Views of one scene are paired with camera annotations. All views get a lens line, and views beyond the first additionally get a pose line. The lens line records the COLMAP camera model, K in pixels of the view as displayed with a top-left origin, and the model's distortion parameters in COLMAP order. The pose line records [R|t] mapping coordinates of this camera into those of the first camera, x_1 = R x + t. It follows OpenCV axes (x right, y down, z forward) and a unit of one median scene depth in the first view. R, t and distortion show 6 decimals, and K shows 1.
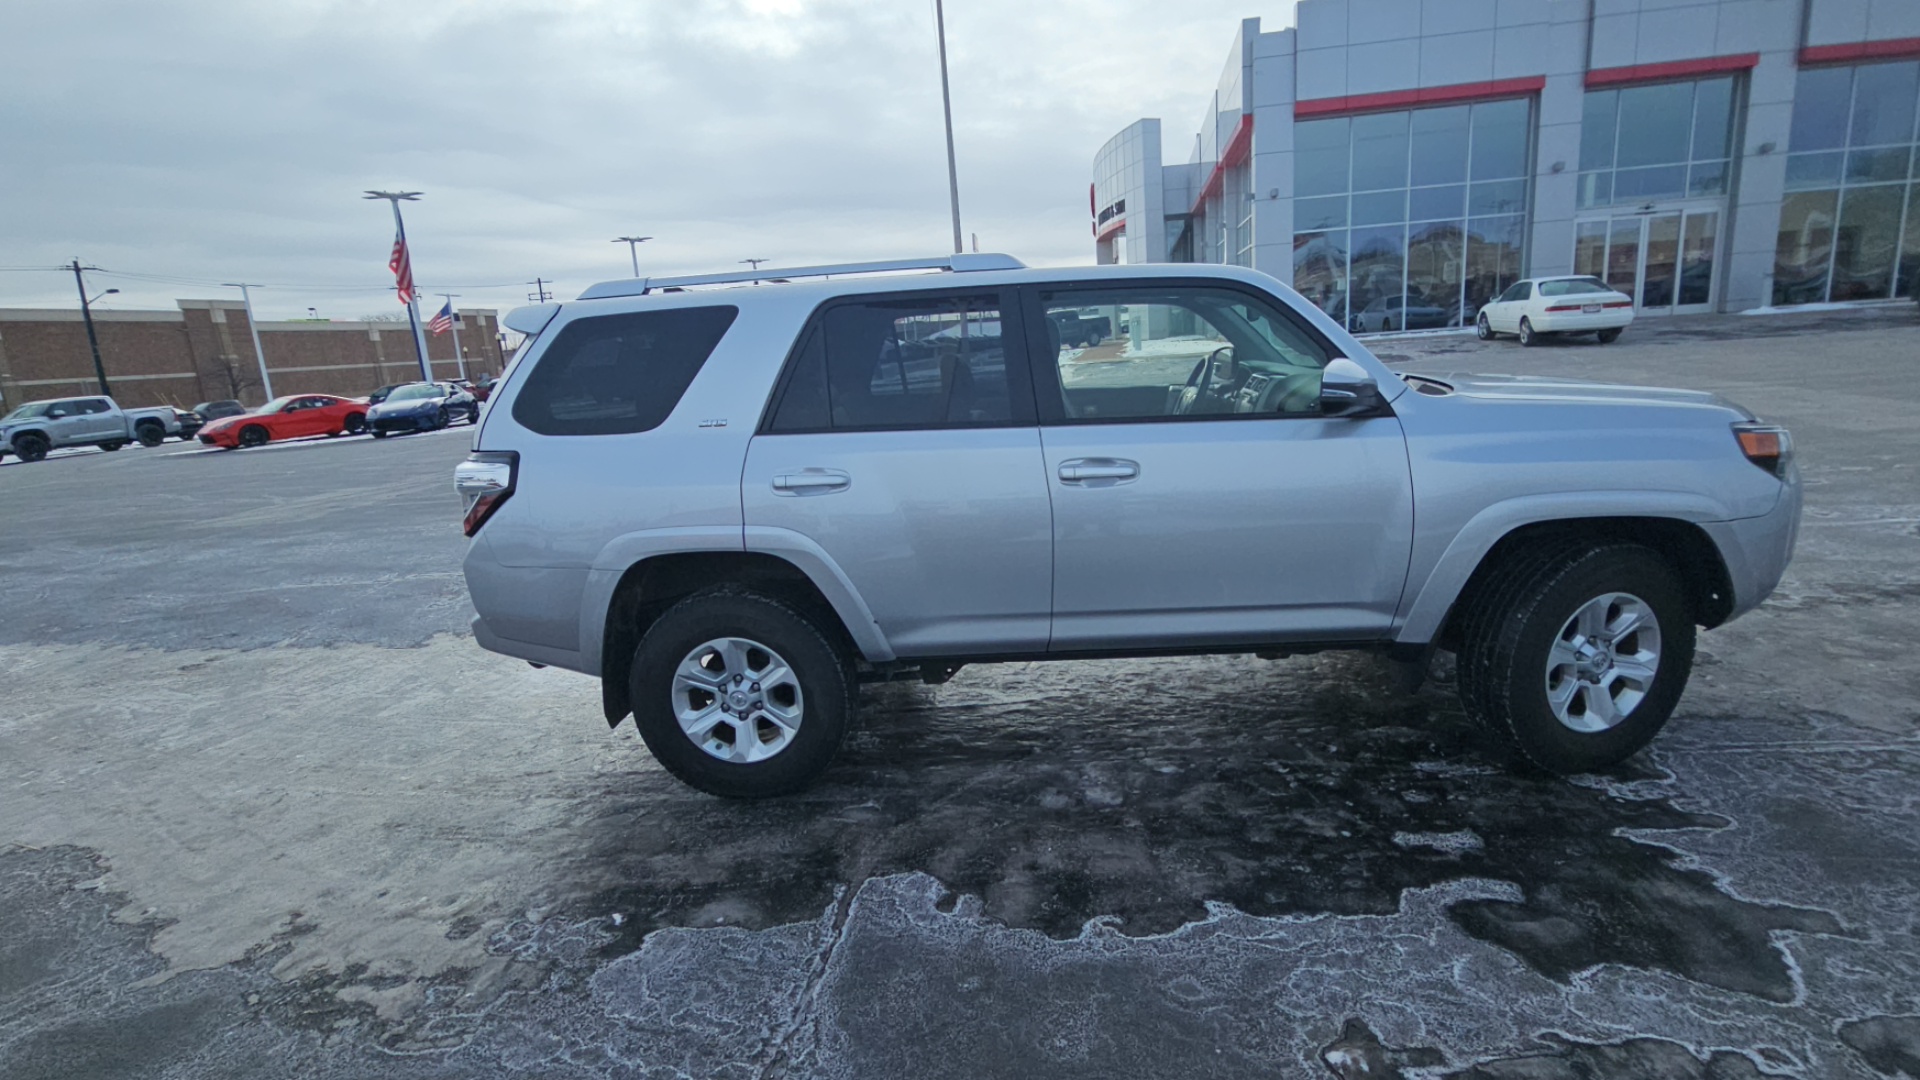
lens RADIAL K [[918.9, 0, 982.3], [0, 918.9, 560.4], [0, 0, 1]] dist [-0.000213, -0.000841]
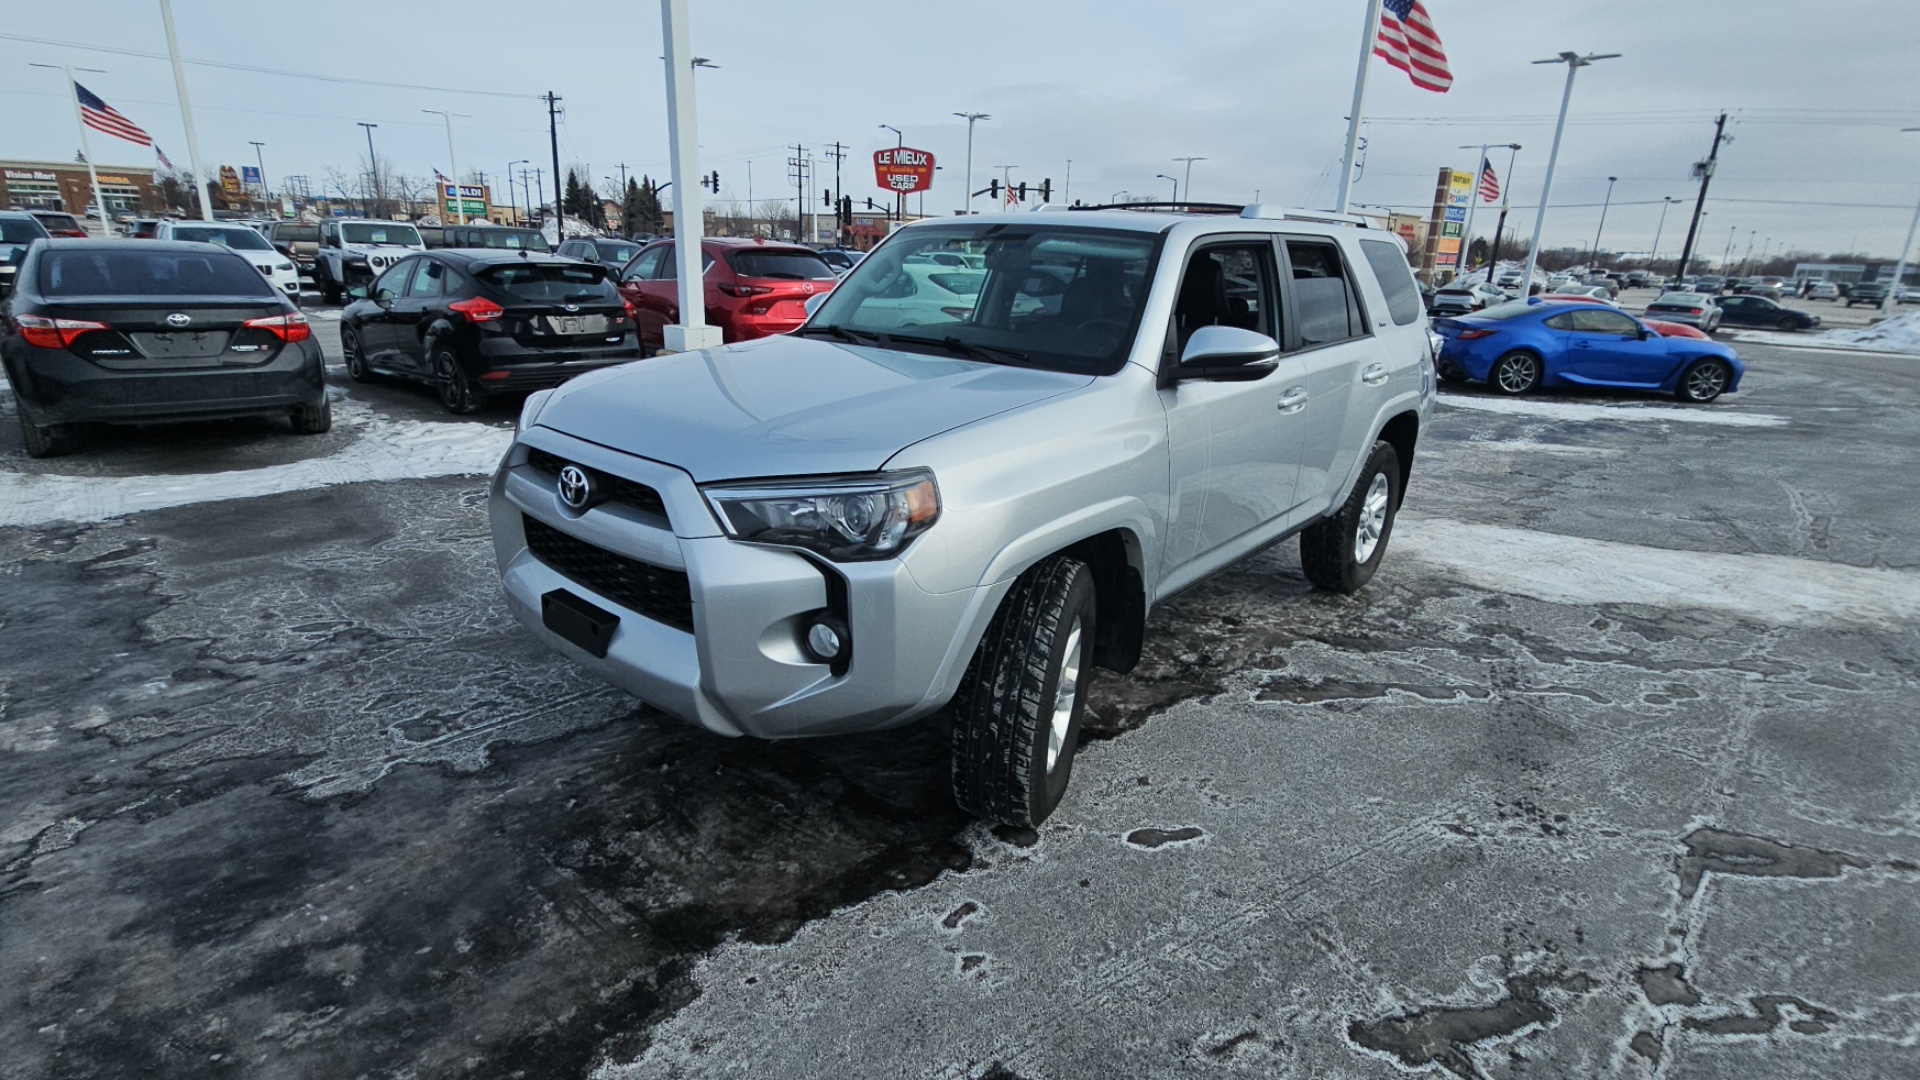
lens RADIAL K [[910.8, 0, 977.7], [0, 910.8, 537.4], [0, 0, 1]] dist [0.004235, -0.000479]
pose [[-0.578827, 0.293984, -0.760613, 1.294262], [-0.192526, 0.857115, 0.477795, -0.552616], [0.792397, 0.422998, -0.439522, 1.756751]]
